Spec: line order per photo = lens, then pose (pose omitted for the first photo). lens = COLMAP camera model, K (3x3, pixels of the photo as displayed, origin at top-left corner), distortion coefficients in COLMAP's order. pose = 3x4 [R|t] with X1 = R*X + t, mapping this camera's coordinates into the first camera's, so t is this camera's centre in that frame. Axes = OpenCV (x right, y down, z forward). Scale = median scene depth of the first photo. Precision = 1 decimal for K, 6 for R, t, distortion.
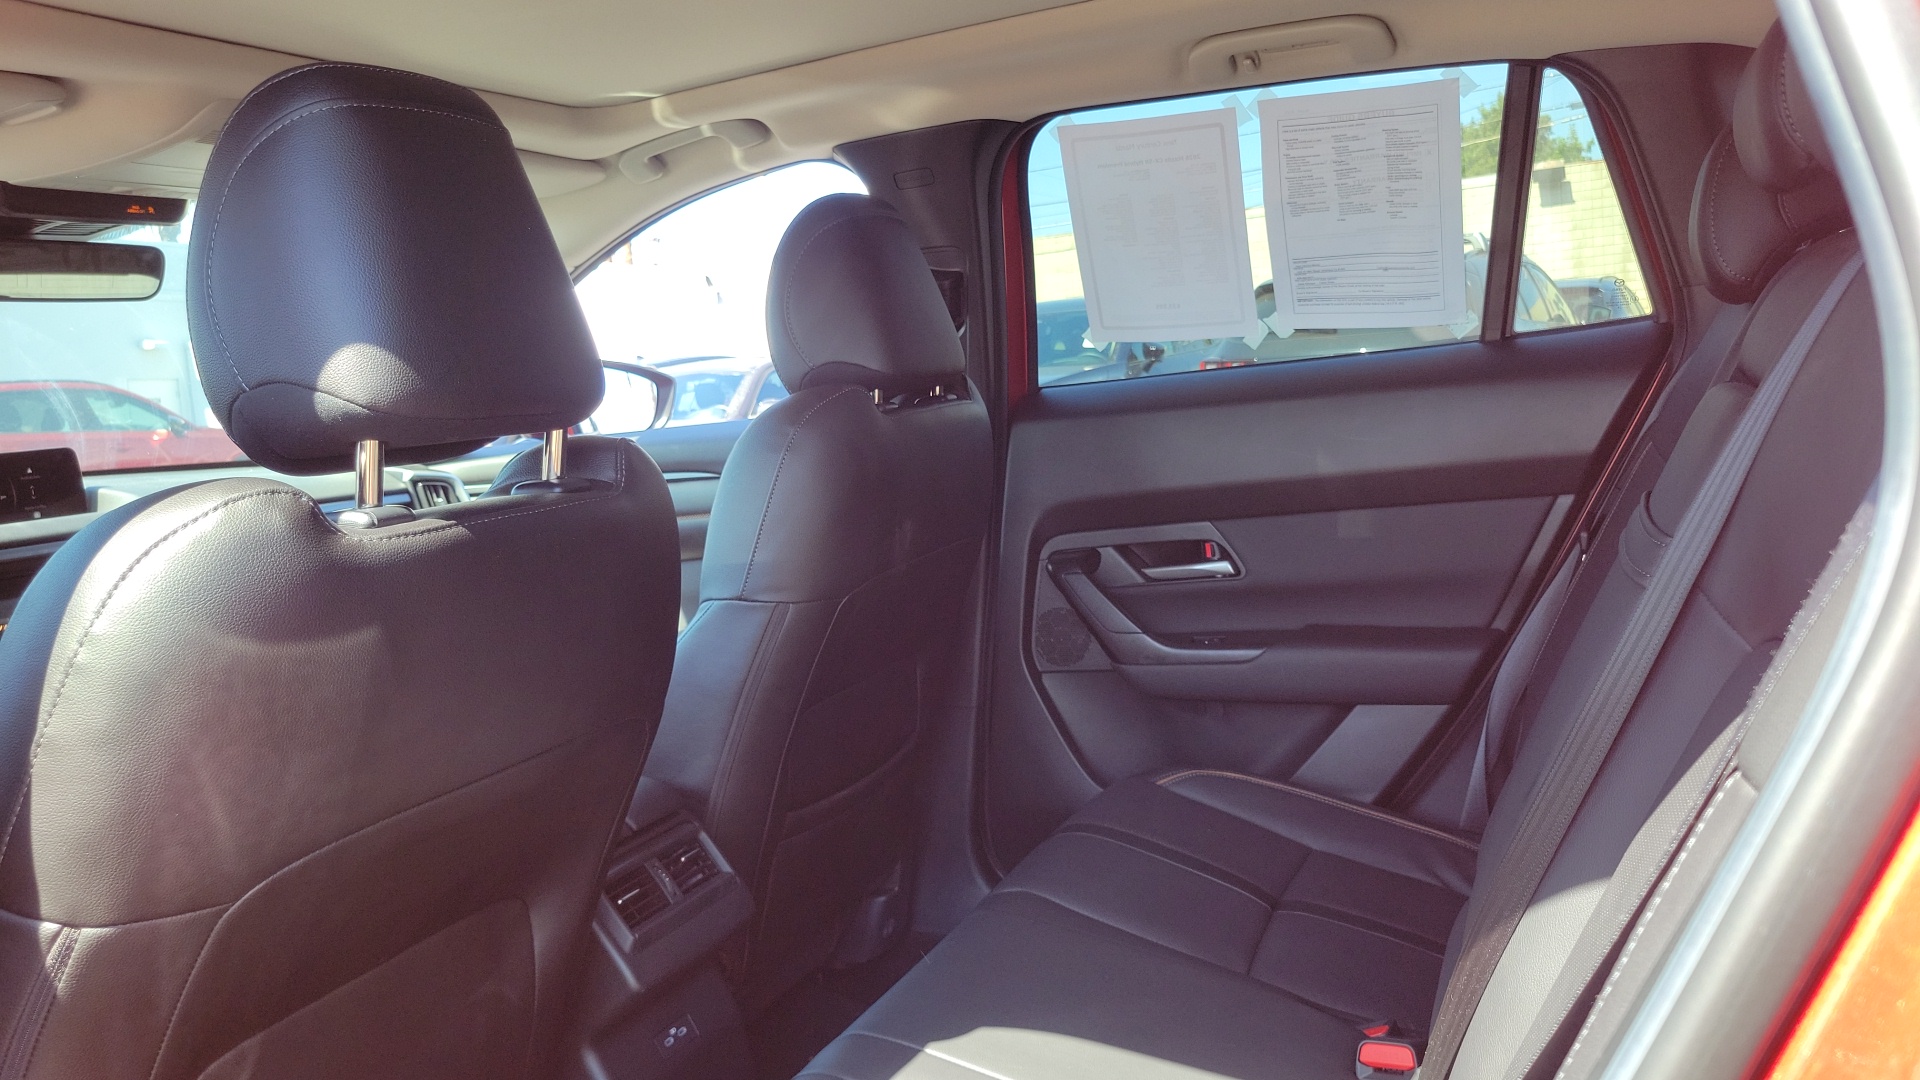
lens RADIAL K [[1494.4, 0, 962.5], [0, 1494.4, 542.5], [0, 0, 1]] dist [0.036822, -0.032952]
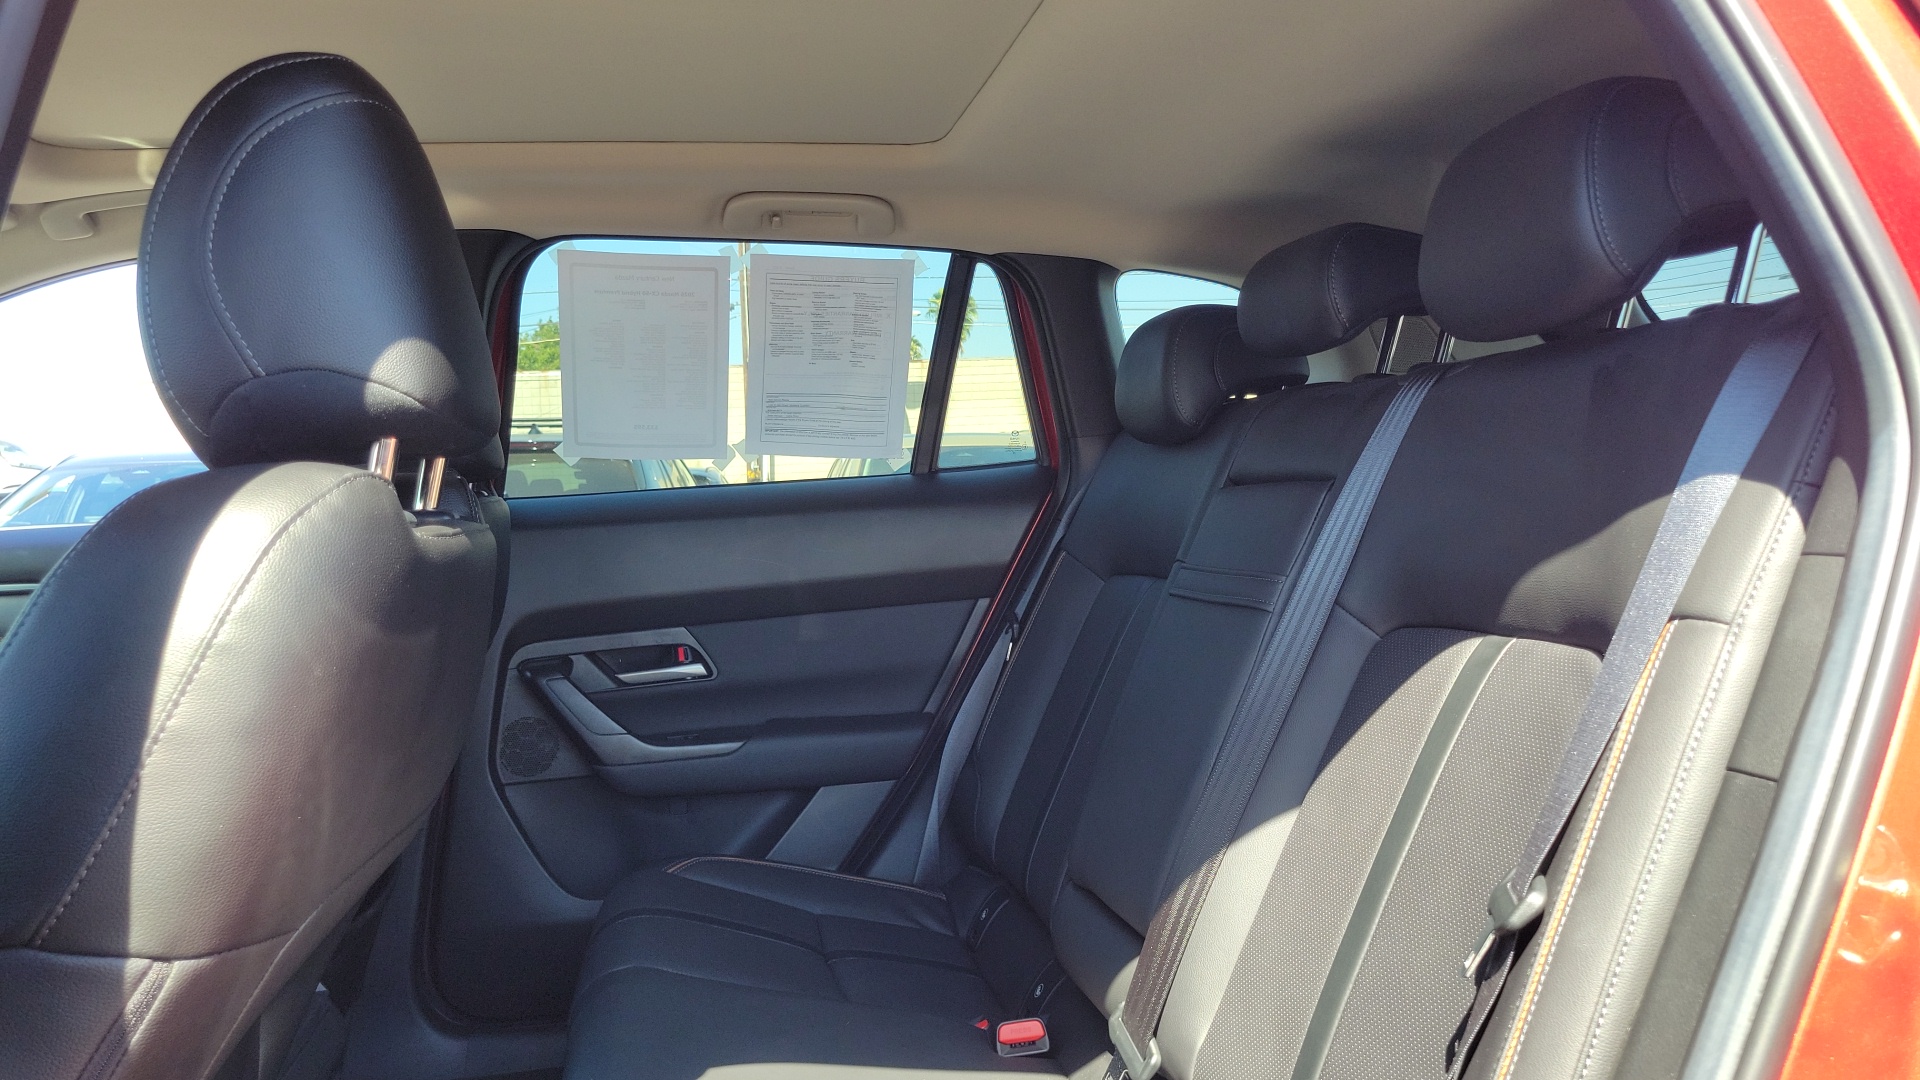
lens RADIAL K [[1494.4, 0, 969.9], [0, 1494.4, 537.9], [0, 0, 1]] dist [0.036822, -0.032952]
pose [[0.808226, 0.035788, 0.587784, -0.326566], [0.040550, 0.992400, -0.116182, 0.060123], [-0.587474, 0.117736, 0.800632, 0.009208]]
